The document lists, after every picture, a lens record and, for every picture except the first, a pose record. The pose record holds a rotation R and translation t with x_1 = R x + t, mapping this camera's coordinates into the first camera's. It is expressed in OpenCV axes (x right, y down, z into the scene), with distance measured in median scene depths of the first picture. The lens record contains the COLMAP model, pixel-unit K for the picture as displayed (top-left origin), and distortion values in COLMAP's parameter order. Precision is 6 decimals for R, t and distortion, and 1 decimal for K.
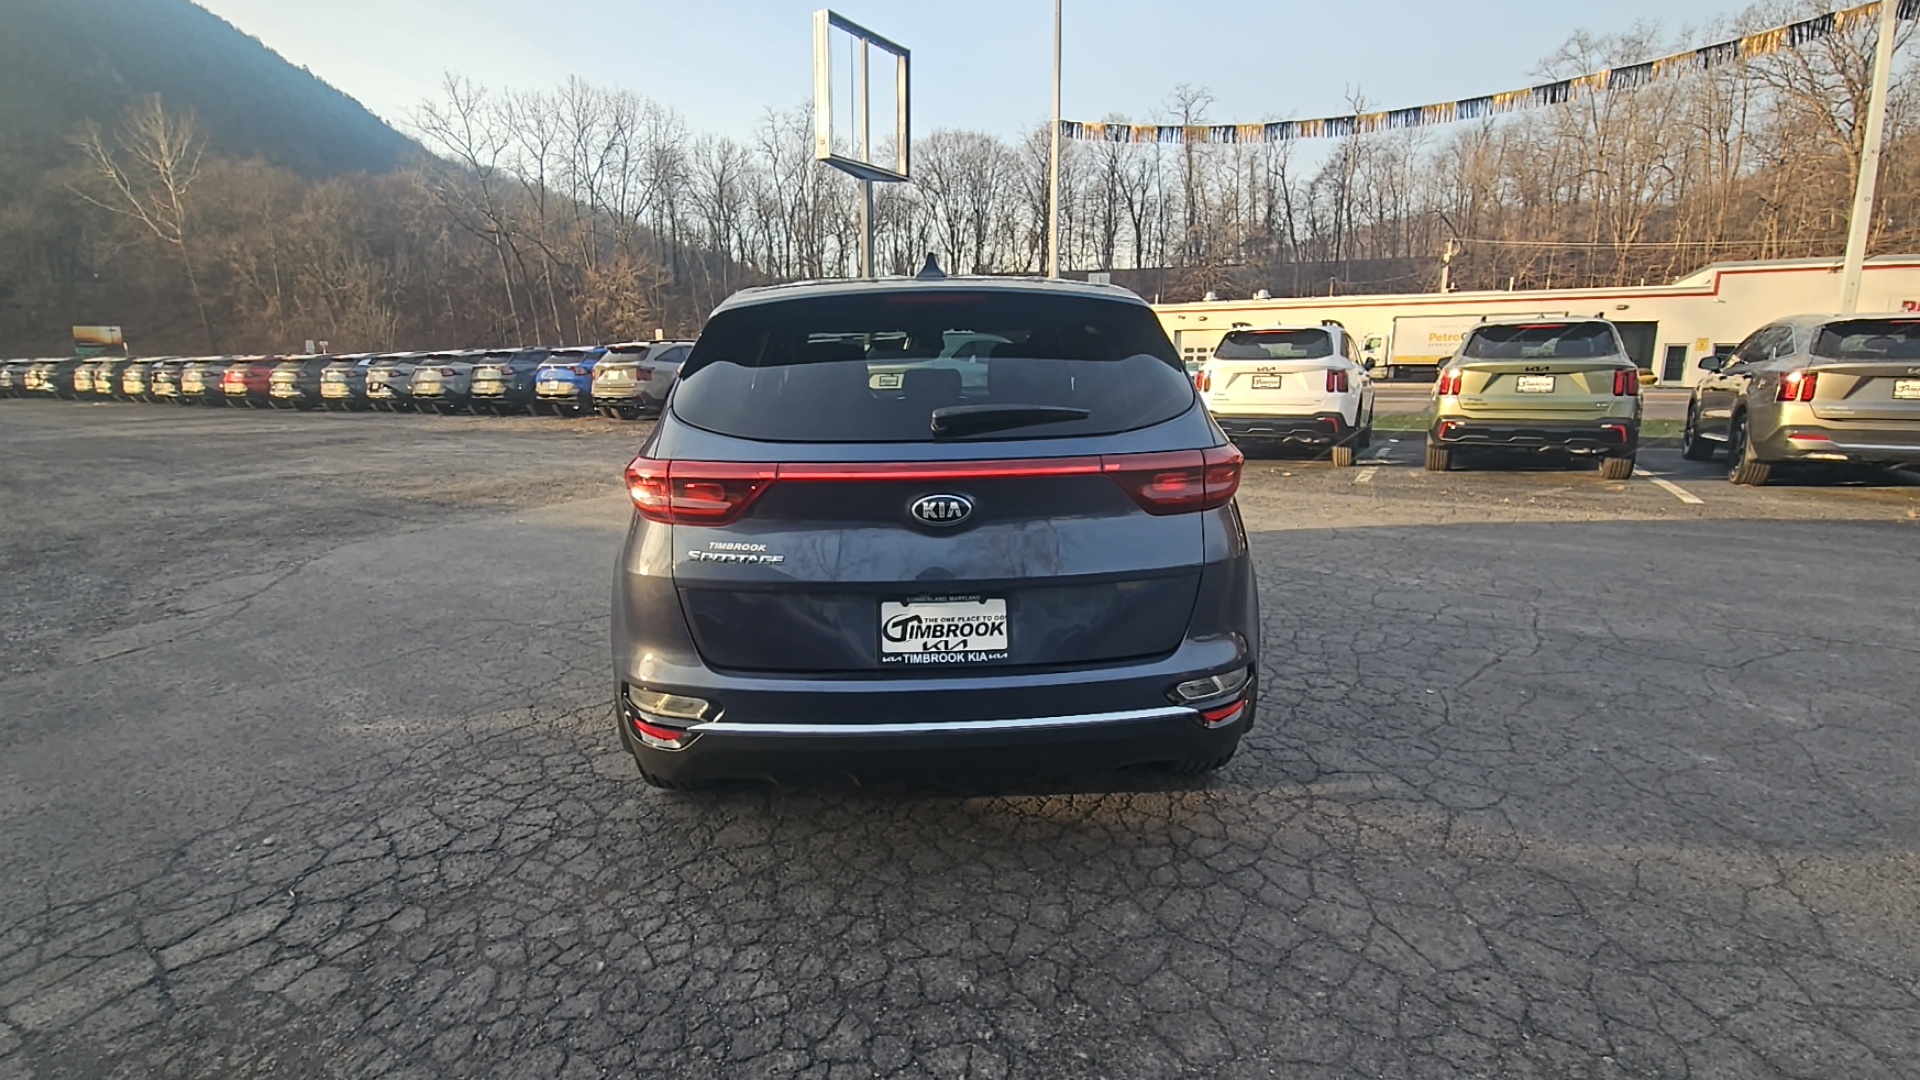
lens RADIAL K [[855.6, 0, 957.2], [0, 855.6, 536.5], [0, 0, 1]] dist [0.019746, -0.011224]
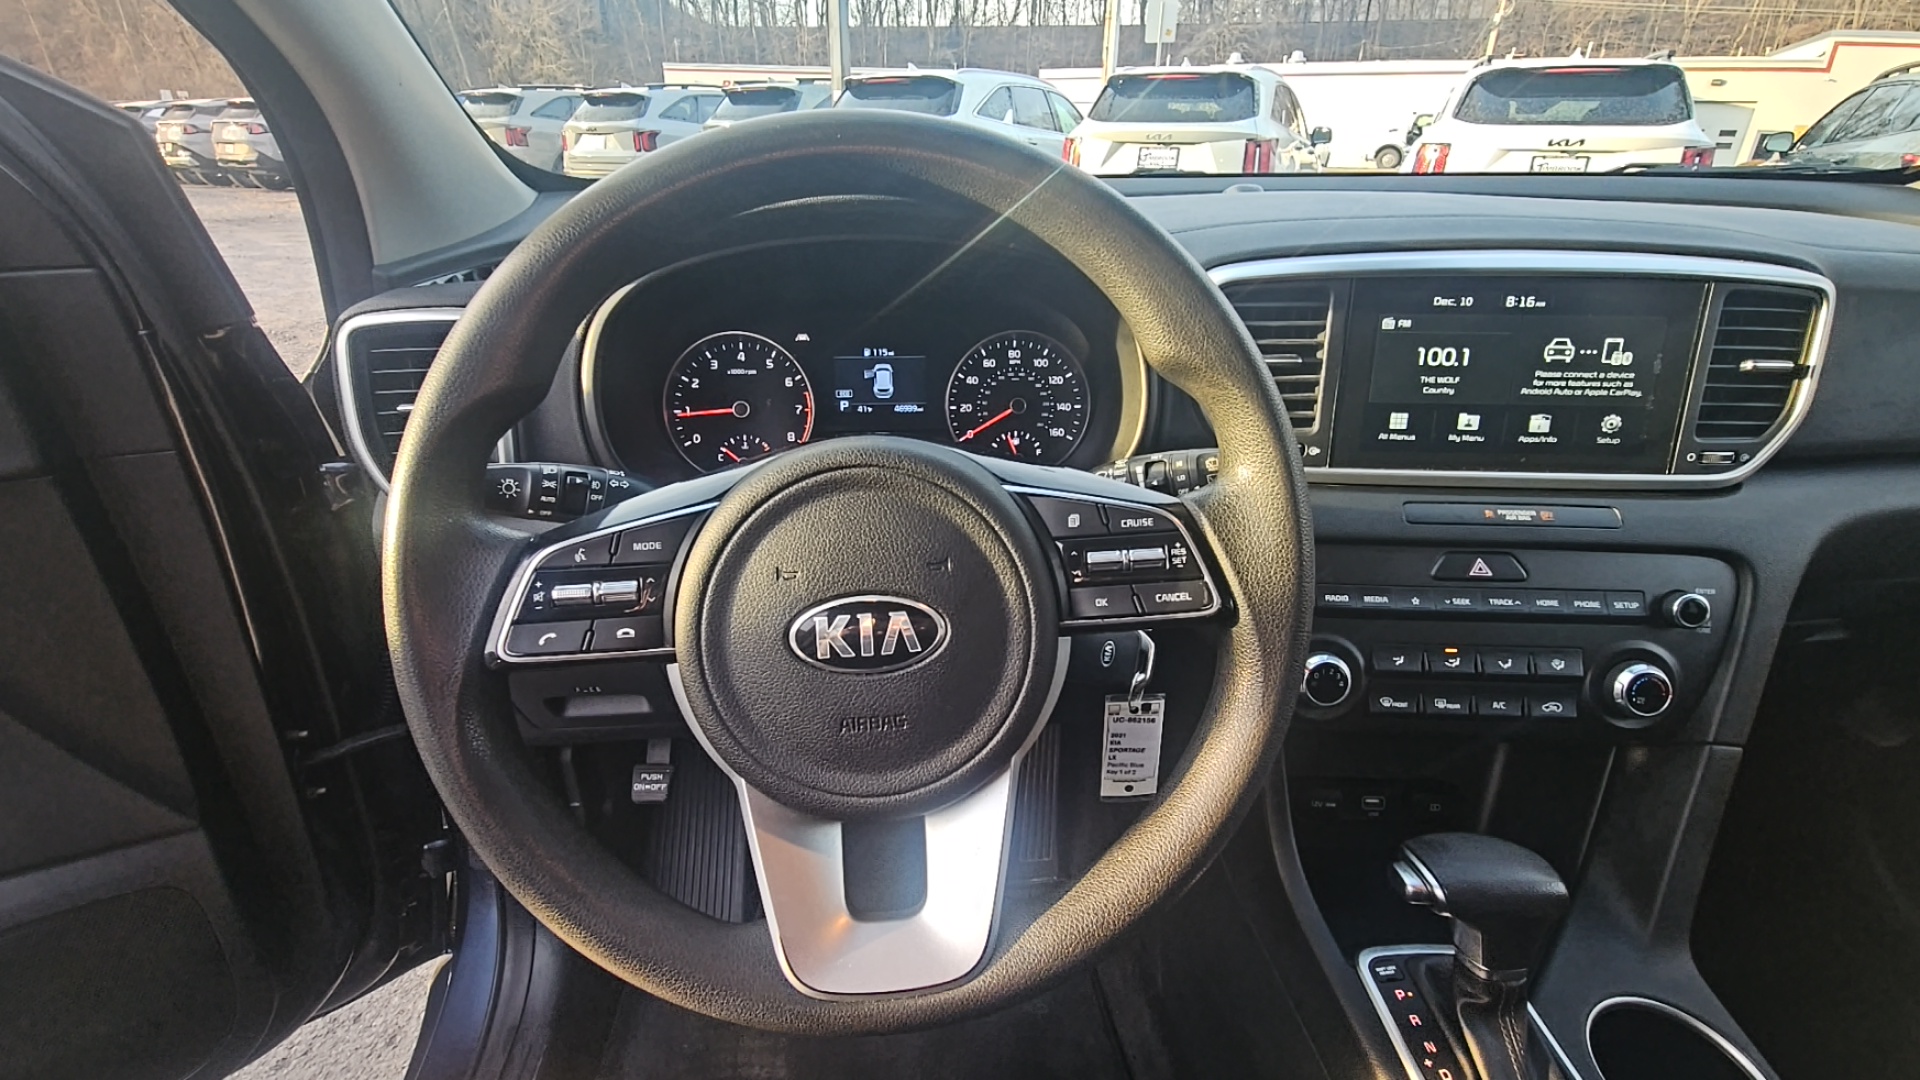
lens RADIAL K [[855.6, 0, 964.6], [0, 855.6, 536.8], [0, 0, 1]] dist [0.019746, -0.011224]
pose [[0.999078, 0.002645, 0.042853, -0.020805], [-0.012516, 0.972692, 0.231760, -0.029204], [-0.041070, -0.232083, 0.971829, 0.170168]]
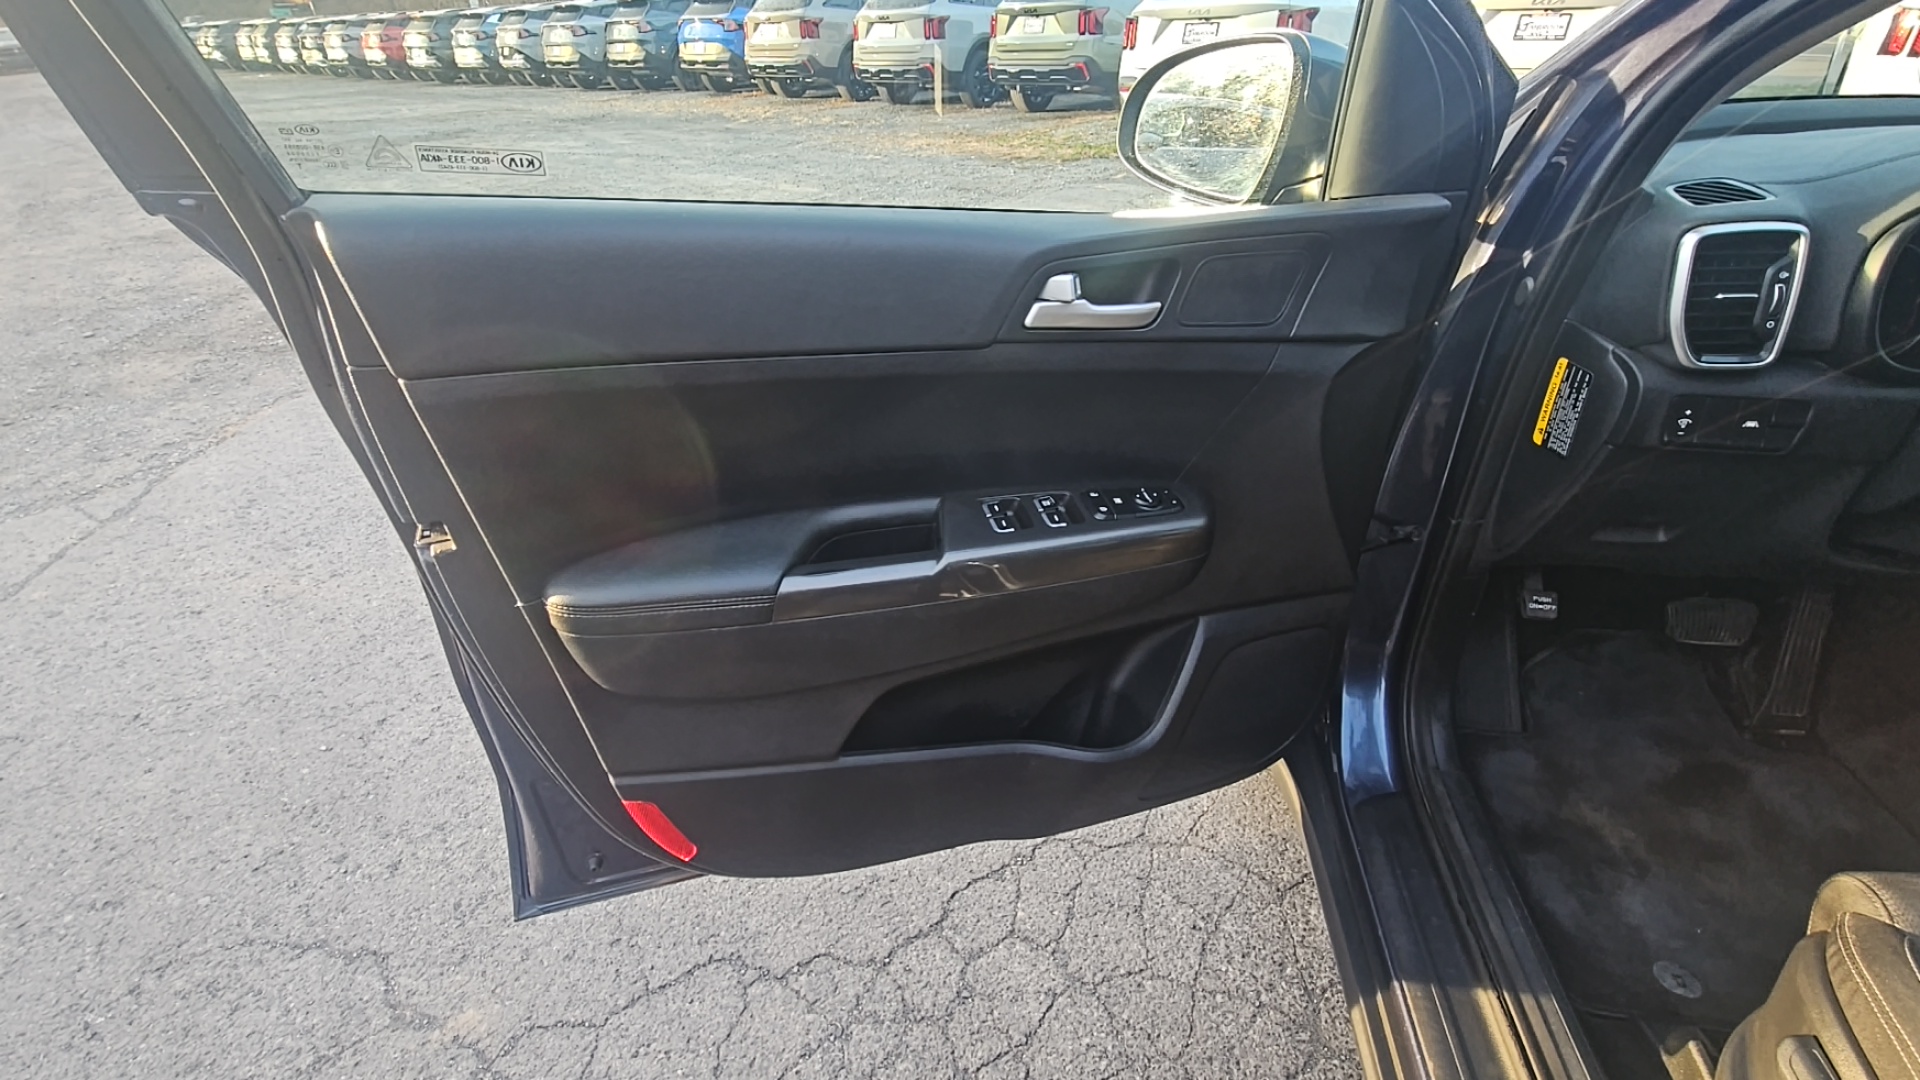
lens RADIAL K [[855.6, 0, 958.2], [0, 855.6, 543.6], [0, 0, 1]] dist [0.019746, -0.011224]
pose [[0.979750, 0.088353, -0.179678, -0.054255], [-0.020196, 0.936409, 0.350330, -0.029153], [0.199205, -0.339607, 0.919231, 0.156231]]
